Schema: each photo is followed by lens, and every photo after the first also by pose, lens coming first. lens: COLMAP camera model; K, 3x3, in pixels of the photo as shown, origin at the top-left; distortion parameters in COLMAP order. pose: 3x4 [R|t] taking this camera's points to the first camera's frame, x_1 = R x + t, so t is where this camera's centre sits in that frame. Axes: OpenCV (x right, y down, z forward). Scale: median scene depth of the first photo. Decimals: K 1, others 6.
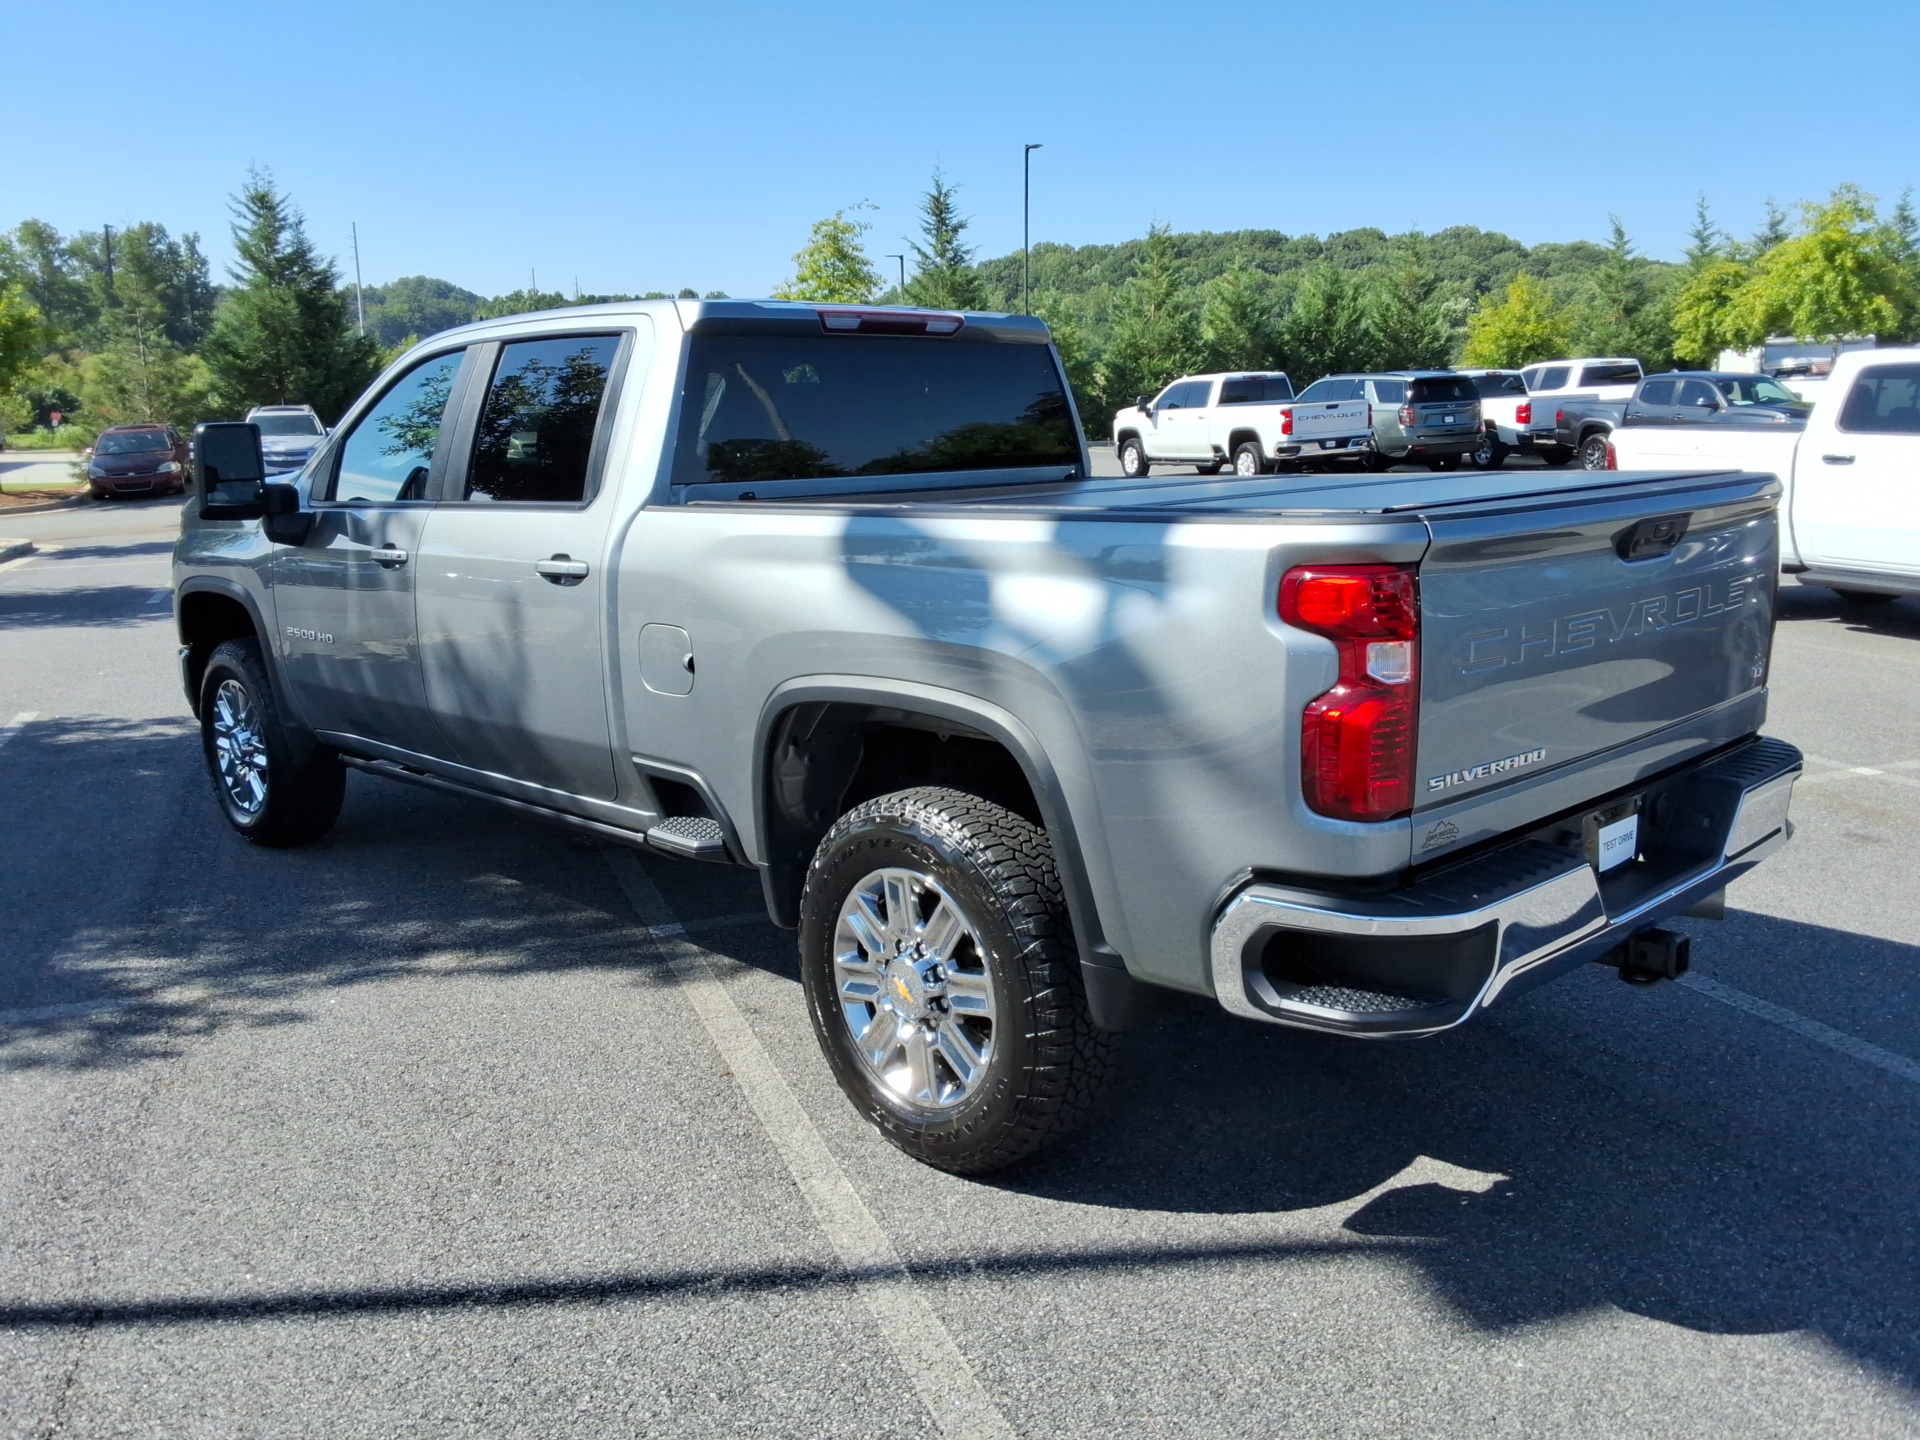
lens RADIAL K [[1530.8, 0, 979.7], [0, 1530.8, 692.0], [0, 0, 1]] dist [0.127895, -0.205154]
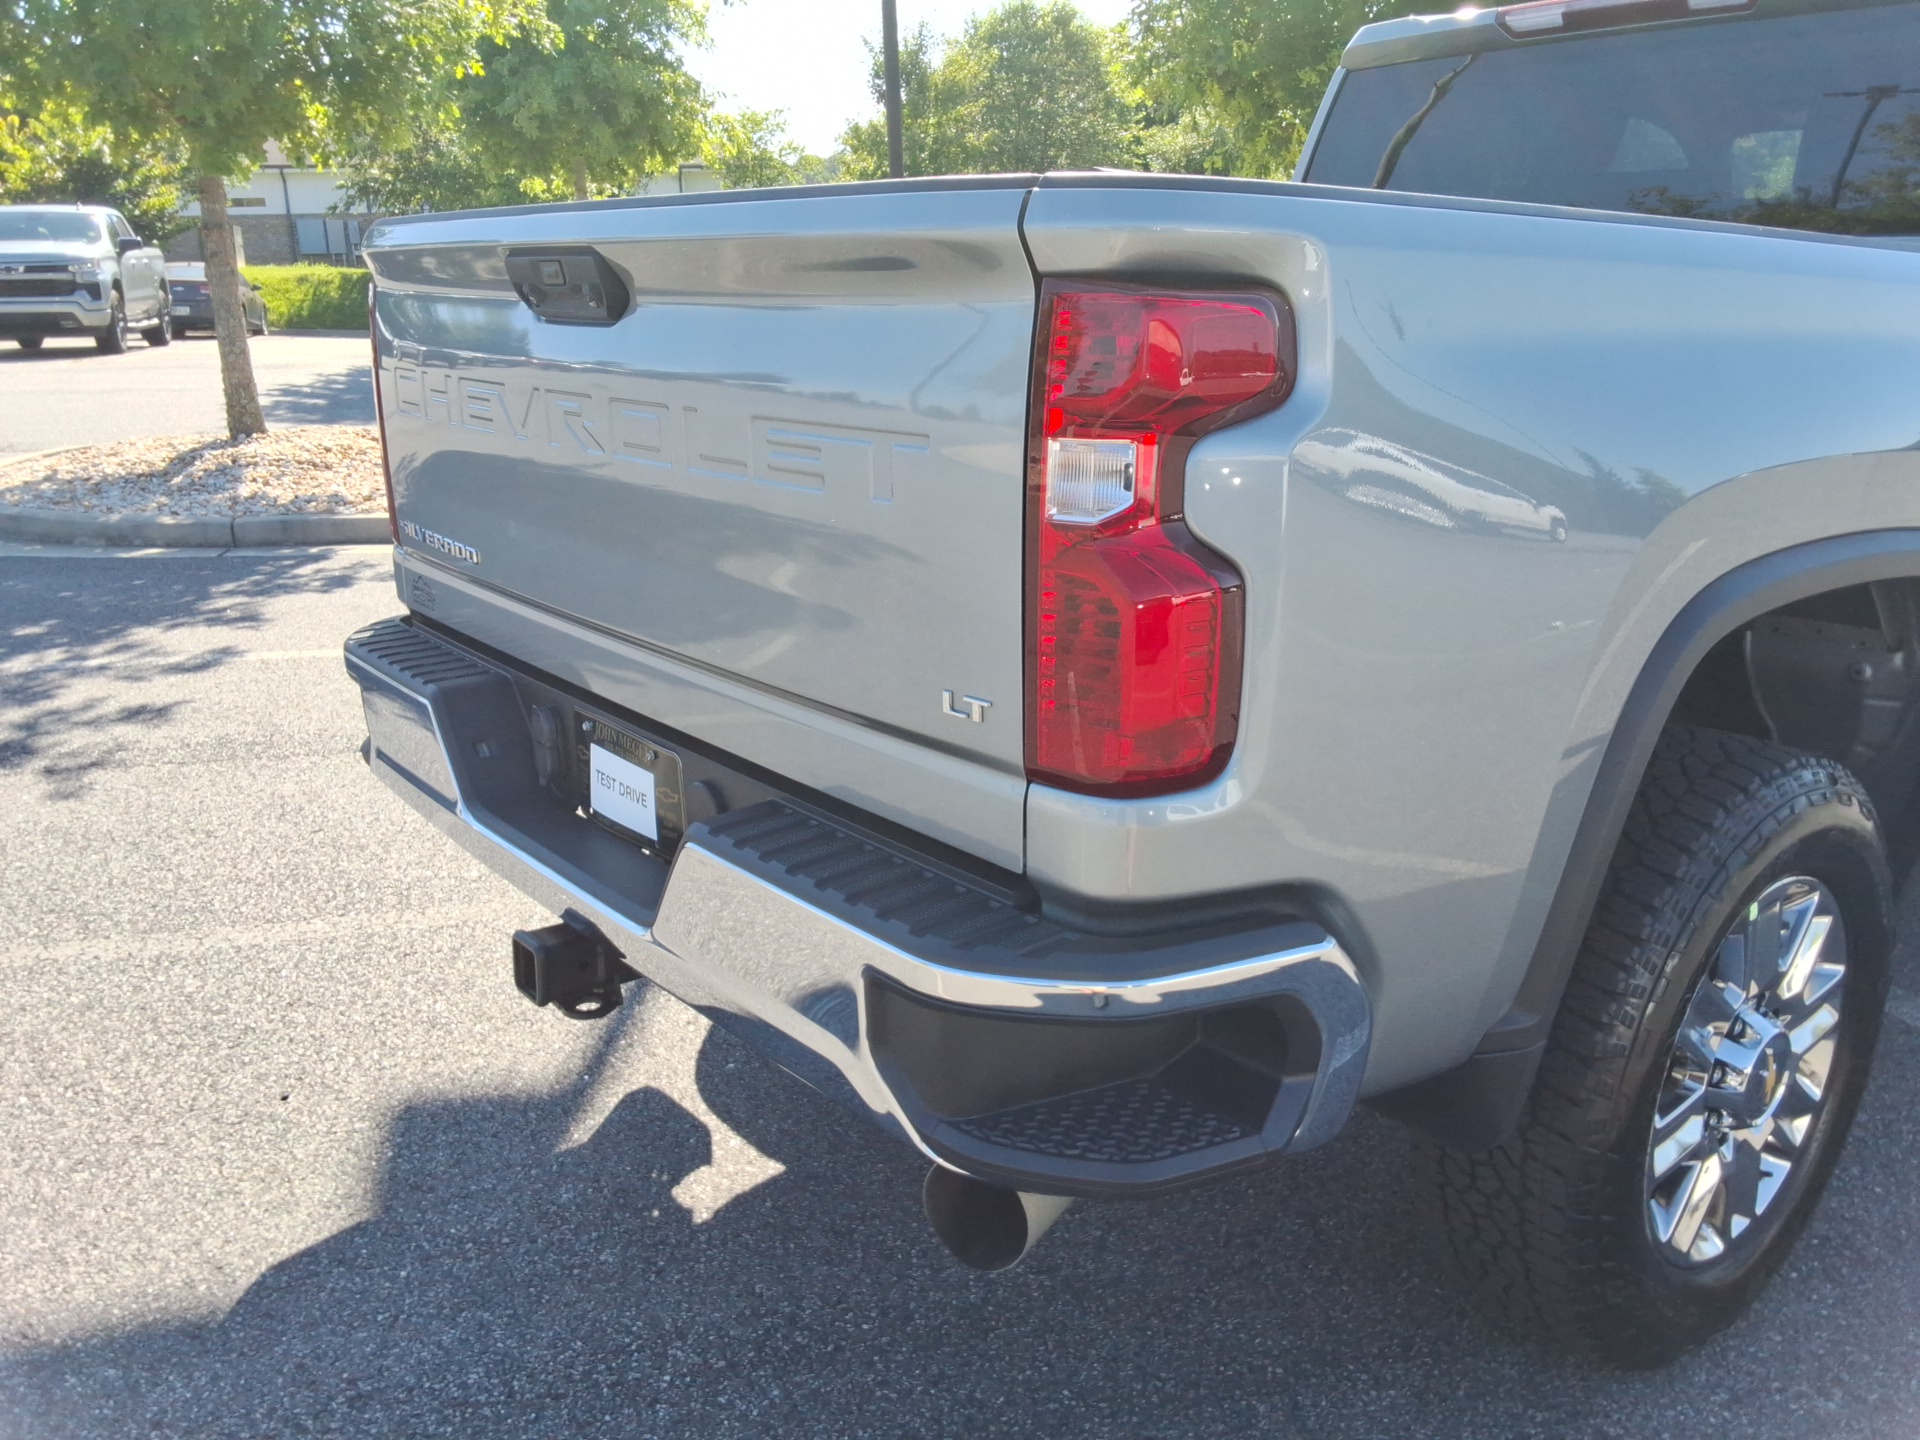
lens RADIAL K [[1556.3, 0, 1001.6], [0, 1556.3, 695.1], [0, 0, 1]] dist [0.112031, -0.180316]
pose [[-0.094104, 0.263064, -0.960178, 0.110465], [-0.179815, 0.944105, 0.276284, -0.015946], [0.979189, 0.198654, -0.041542, 0.130110]]
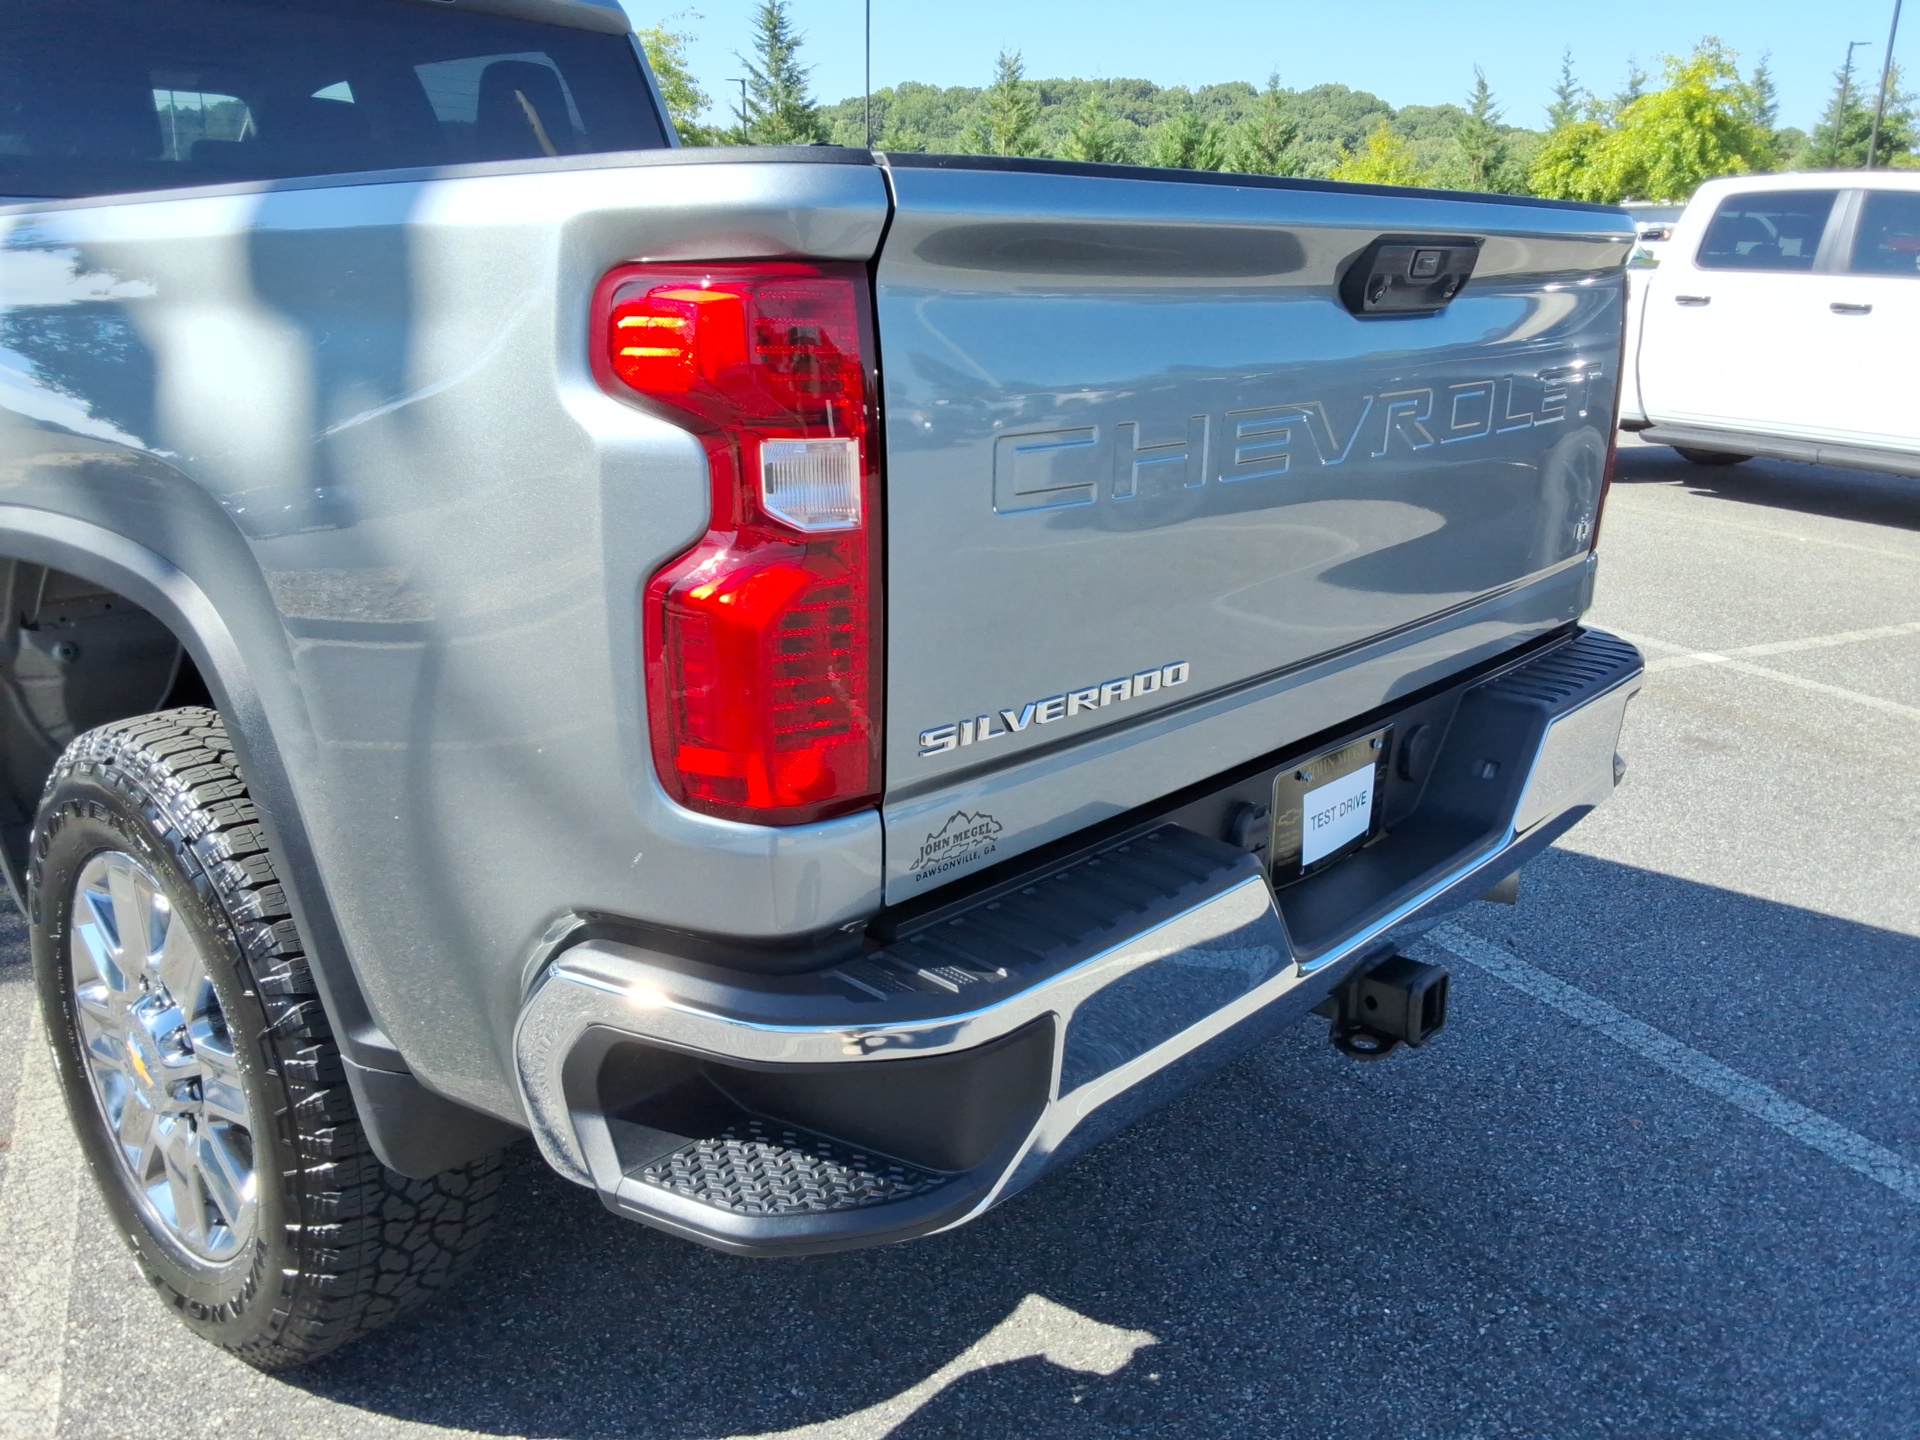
lens RADIAL K [[1541.6, 0, 987.6], [0, 1541.6, 687.4], [0, 0, 1]] dist [0.109442, -0.176114]
pose [[0.995613, 0.005991, 0.093378, 0.024536], [-0.013973, 0.996278, 0.085061, 0.000088], [-0.092521, -0.085992, 0.991991, 0.047734]]
